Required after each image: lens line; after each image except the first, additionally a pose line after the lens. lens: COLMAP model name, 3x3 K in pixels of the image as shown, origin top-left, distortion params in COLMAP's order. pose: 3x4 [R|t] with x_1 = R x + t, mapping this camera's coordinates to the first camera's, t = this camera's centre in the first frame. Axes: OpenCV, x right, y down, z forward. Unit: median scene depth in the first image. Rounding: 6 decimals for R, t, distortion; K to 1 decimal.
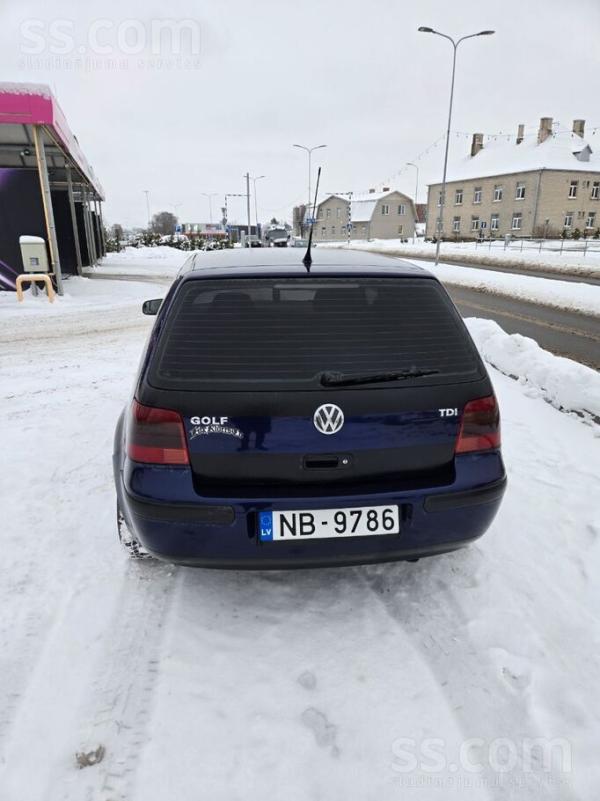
lens RADIAL K [[530.0, 0, 300.0], [0, 530.0, 400.5], [0, 0, 1]] dist [0.091303, -0.089465]
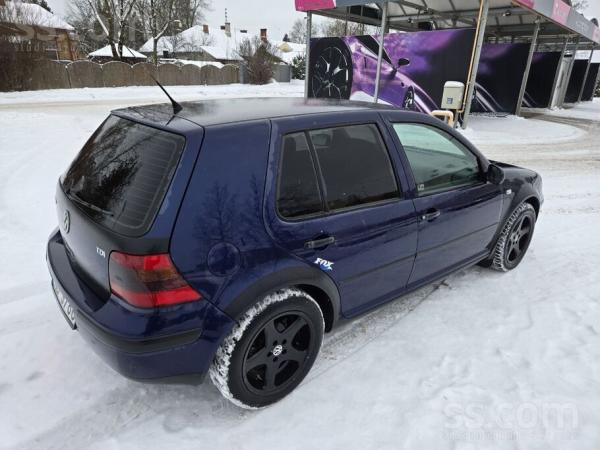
lens RADIAL K [[400.8, 0, 299.1], [0, 400.8, 225.9], [0, 0, 1]] dist [0.056870, -0.045546]
pose [[0.535451, 0.309690, -0.785738, 1.263075], [-0.269894, 0.944306, 0.188264, -0.385982], [0.800281, 0.111260, 0.589213, 1.065430]]
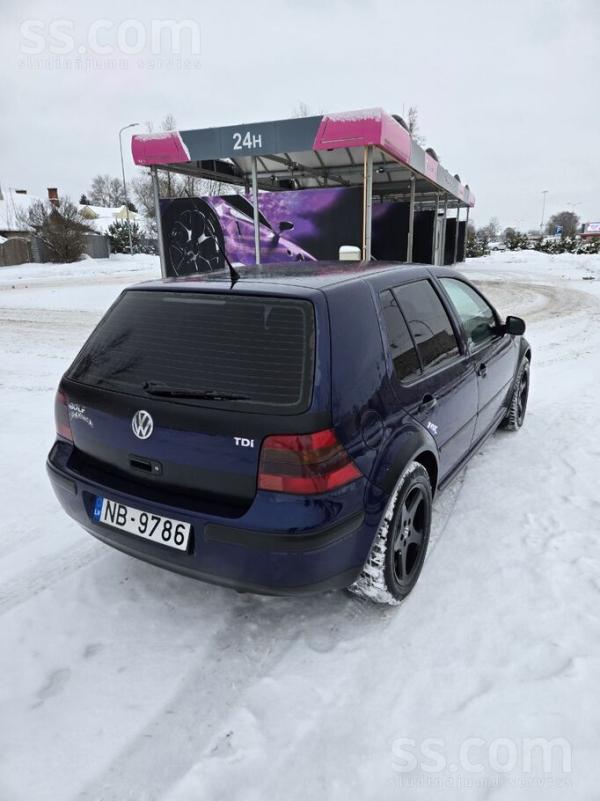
lens RADIAL K [[535.1, 0, 295.8], [0, 535.1, 400.8], [0, 0, 1]] dist [0.056870, -0.045546]
pose [[0.792094, 0.155328, -0.590305, 0.896912], [-0.160306, 0.986070, 0.044361, -0.106159], [0.588973, 0.059491, 0.805960, 0.293784]]
